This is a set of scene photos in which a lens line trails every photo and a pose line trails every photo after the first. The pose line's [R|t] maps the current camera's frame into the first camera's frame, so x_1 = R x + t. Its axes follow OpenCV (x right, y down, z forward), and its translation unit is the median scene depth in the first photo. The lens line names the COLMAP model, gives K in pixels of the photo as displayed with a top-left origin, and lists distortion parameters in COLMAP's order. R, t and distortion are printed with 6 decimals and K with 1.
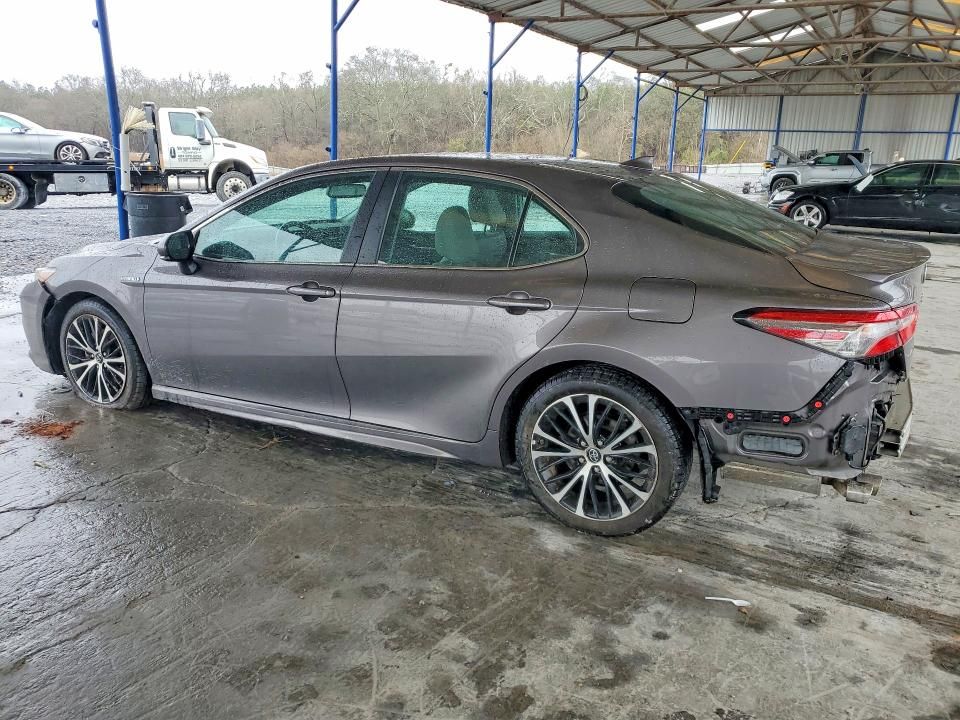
lens RADIAL K [[733.2, 0, 478.5], [0, 733.2, 355.3], [0, 0, 1]] dist [0.035517, -0.010102]
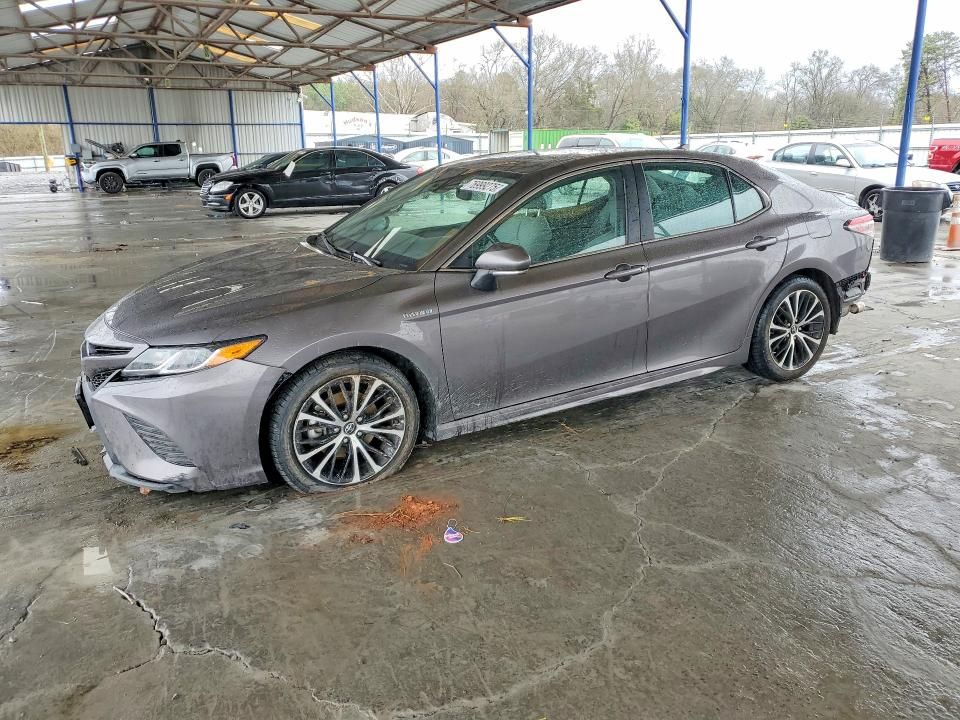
lens RADIAL K [[733.2, 0, 475.8], [0, 733.2, 360.2], [0, 0, 1]] dist [0.035517, -0.010102]
pose [[0.557020, -0.271757, 0.784778, -1.018501], [0.258295, 0.954772, 0.147290, -0.145316], [-0.789311, 0.120661, 0.602020, 0.395746]]
